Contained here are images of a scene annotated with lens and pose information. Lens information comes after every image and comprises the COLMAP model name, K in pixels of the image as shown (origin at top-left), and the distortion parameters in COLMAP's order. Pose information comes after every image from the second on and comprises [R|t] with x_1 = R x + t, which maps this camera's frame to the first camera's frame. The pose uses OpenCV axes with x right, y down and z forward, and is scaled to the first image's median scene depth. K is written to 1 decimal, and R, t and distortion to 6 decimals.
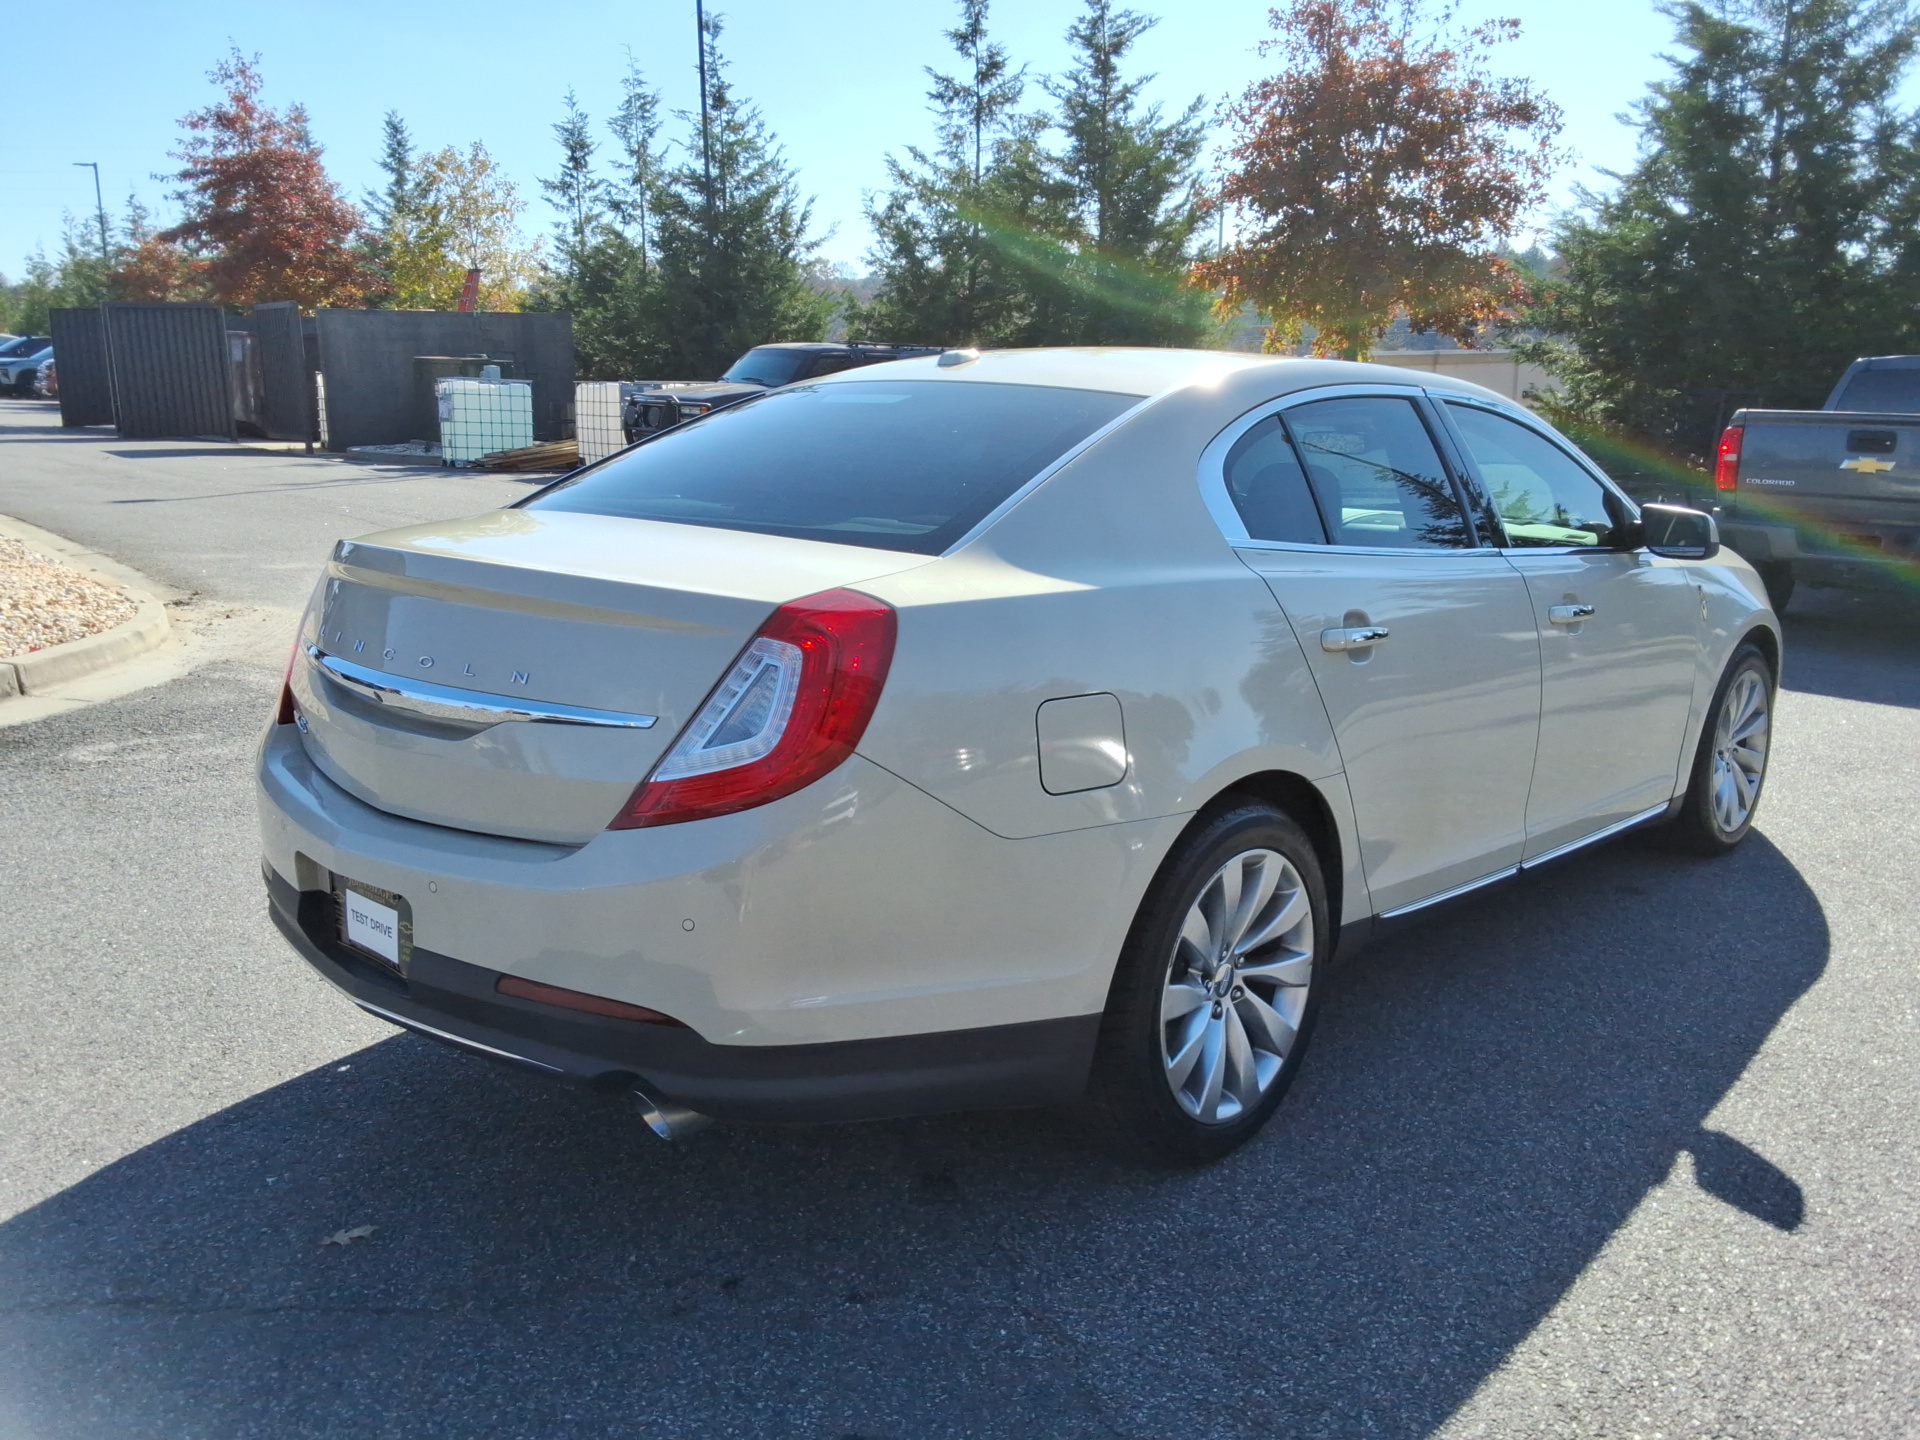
lens RADIAL K [[1567.2, 0, 974.9], [0, 1567.2, 666.6], [0, 0, 1]] dist [0.104710, -0.178477]
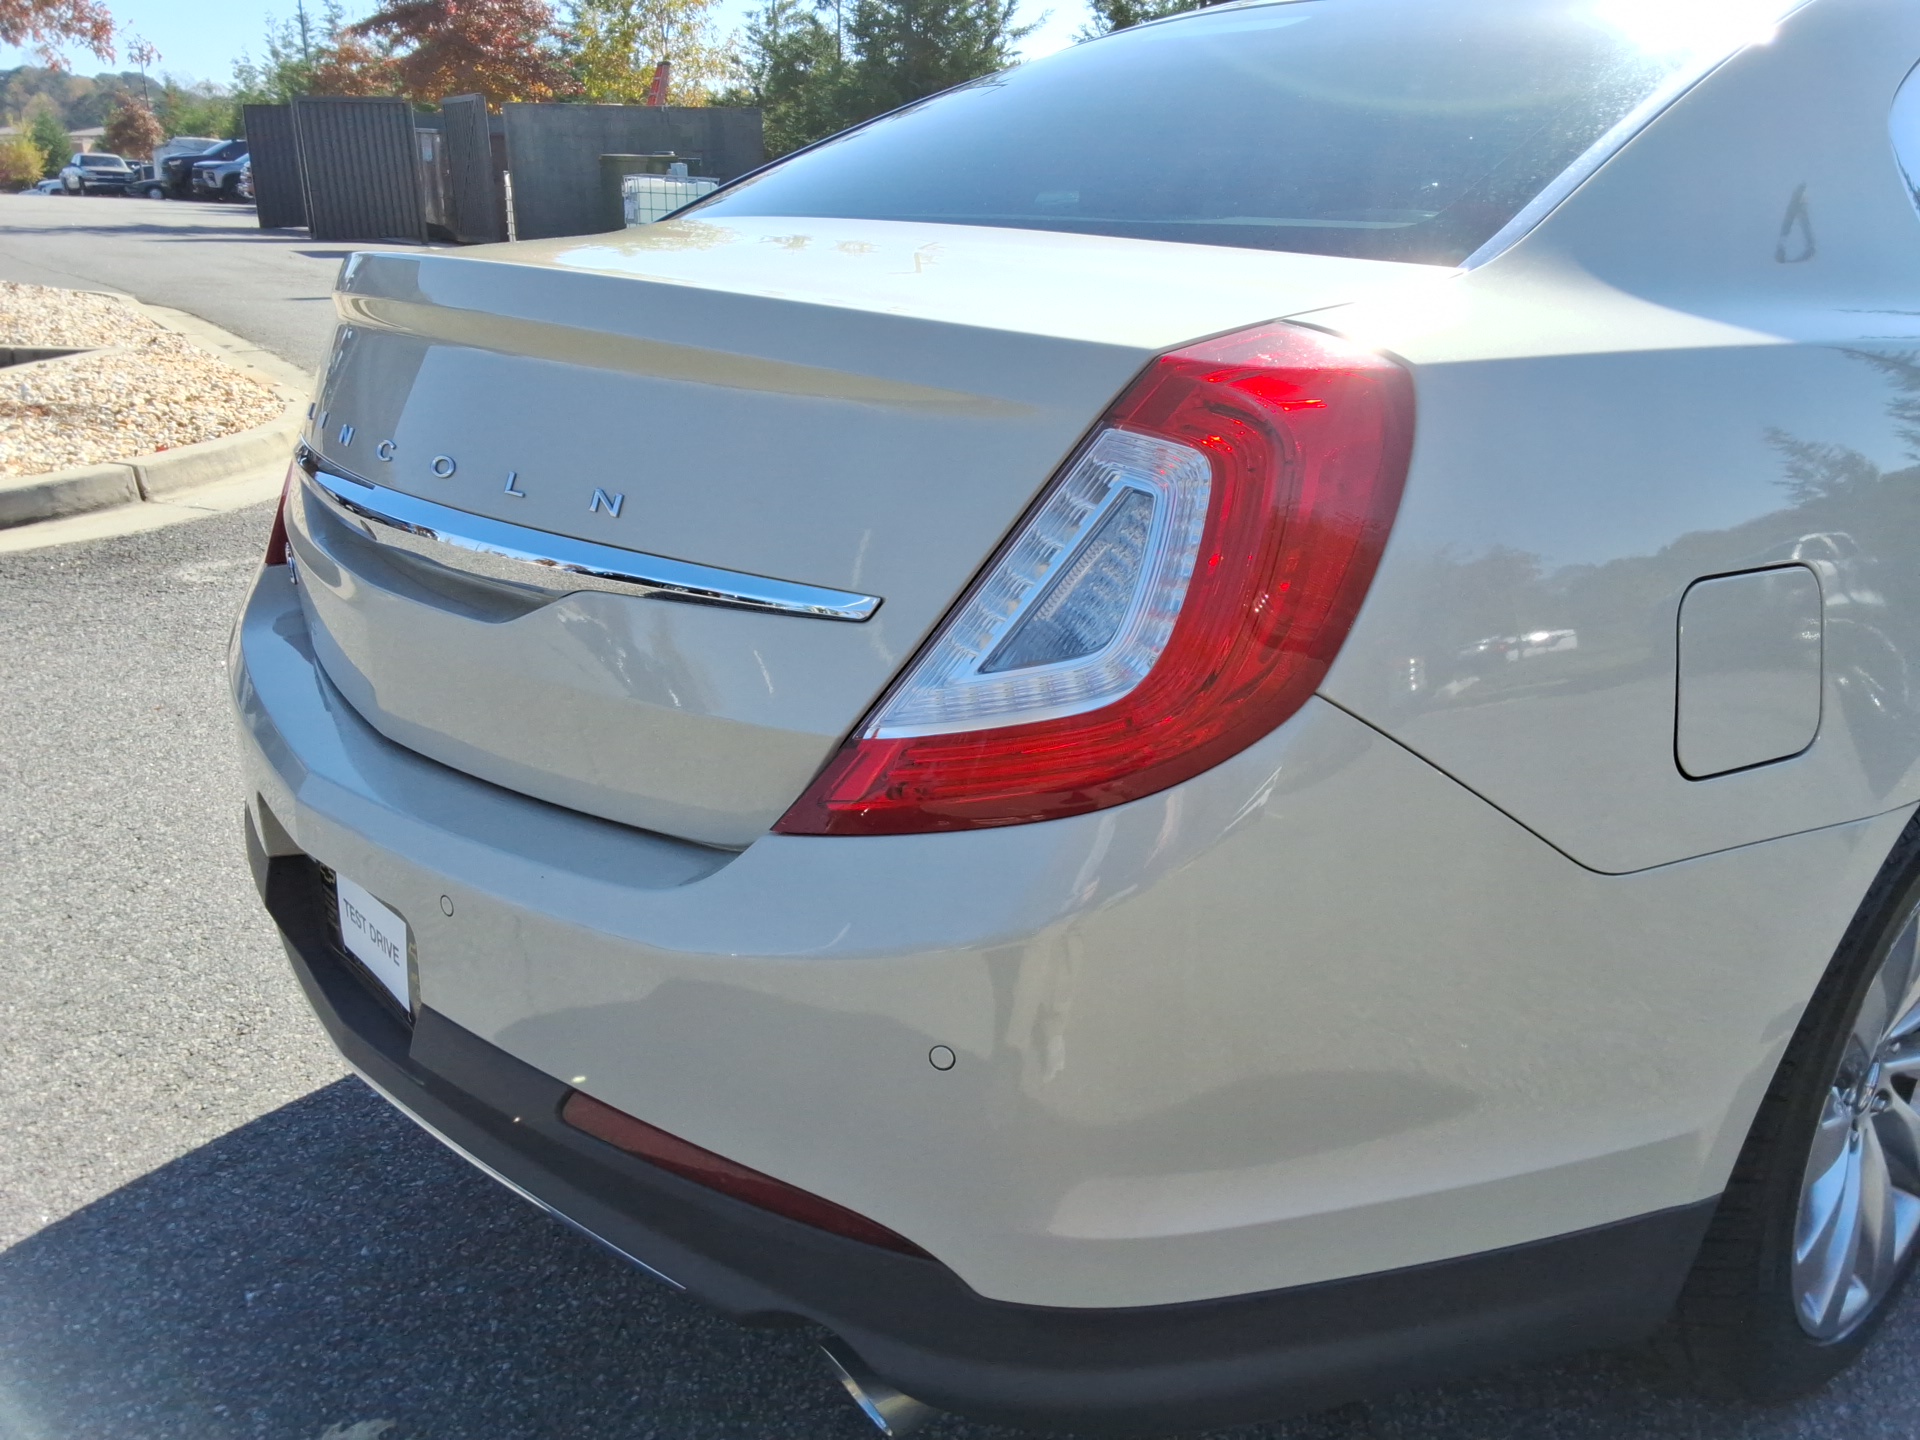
lens RADIAL K [[1567.2, 0, 974.9], [0, 1567.2, 666.6], [0, 0, 1]] dist [0.104710, -0.178477]
pose [[0.992935, 0.039175, -0.112005, -0.033148], [-0.026850, 0.993624, 0.109501, 0.000089], [0.115581, -0.105720, 0.987656, 0.147731]]
